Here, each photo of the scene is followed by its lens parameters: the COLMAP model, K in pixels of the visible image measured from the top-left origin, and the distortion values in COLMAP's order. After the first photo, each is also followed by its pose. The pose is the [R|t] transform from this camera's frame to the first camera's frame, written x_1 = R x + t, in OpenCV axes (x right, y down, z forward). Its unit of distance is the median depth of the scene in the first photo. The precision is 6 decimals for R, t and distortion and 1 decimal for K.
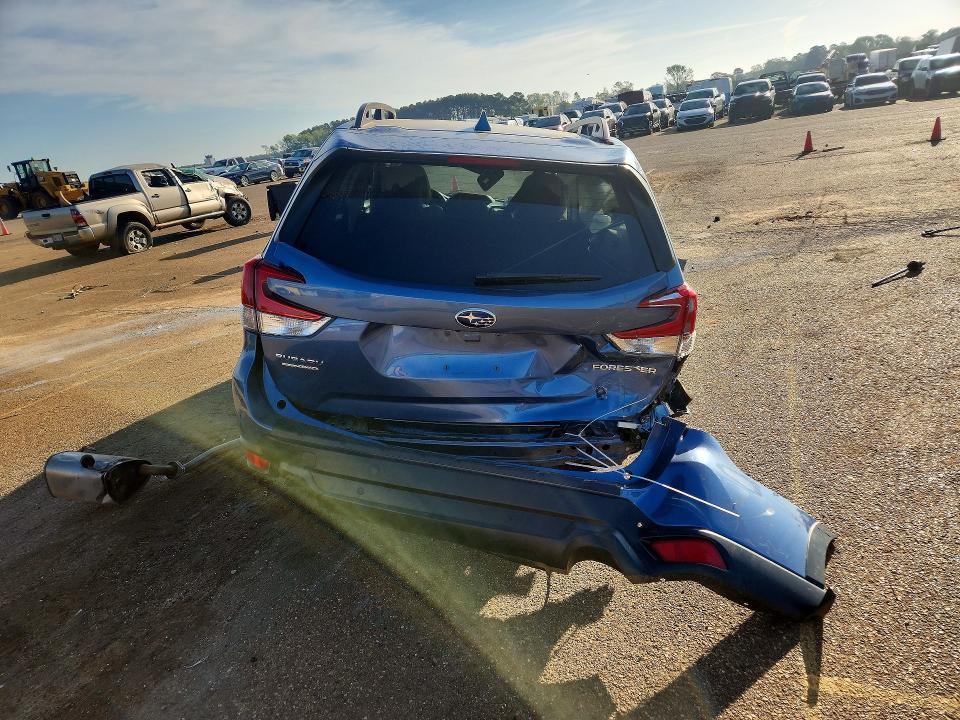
lens RADIAL K [[651.6, 0, 480.0], [0, 651.6, 360.0], [0, 0, 1]] dist [-0.004187, -0.006542]
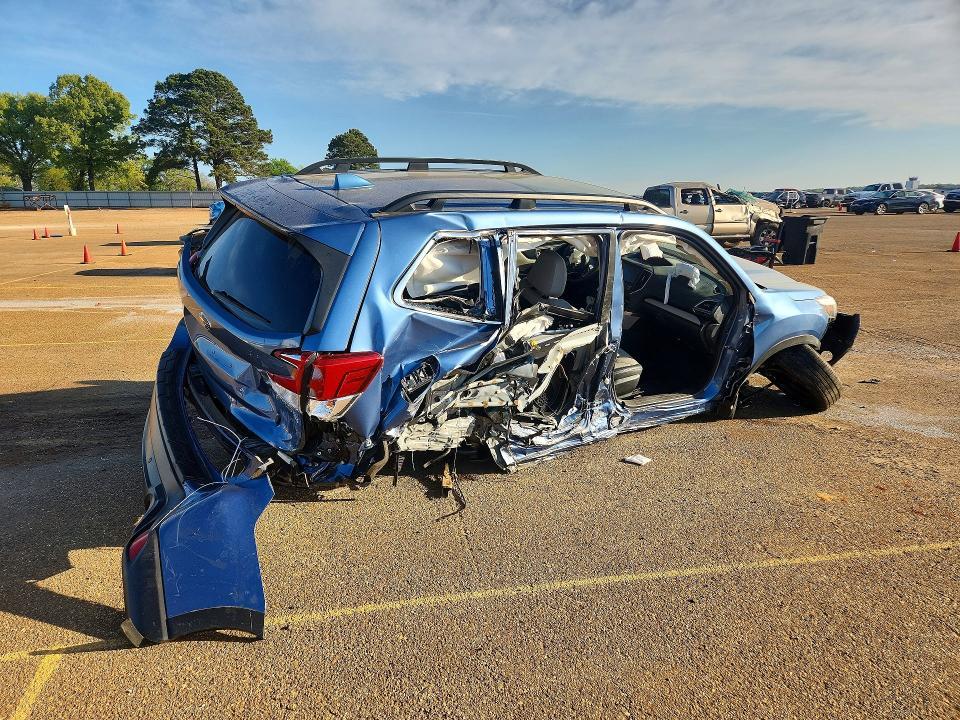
lens RADIAL K [[651.6, 0, 480.0], [0, 651.6, 360.0], [0, 0, 1]] dist [-0.004187, -0.006542]
pose [[0.569559, 0.298916, -0.765671, 0.208290], [-0.314655, 0.939862, 0.132858, -0.053067], [0.759339, 0.165252, 0.629362, 0.088019]]
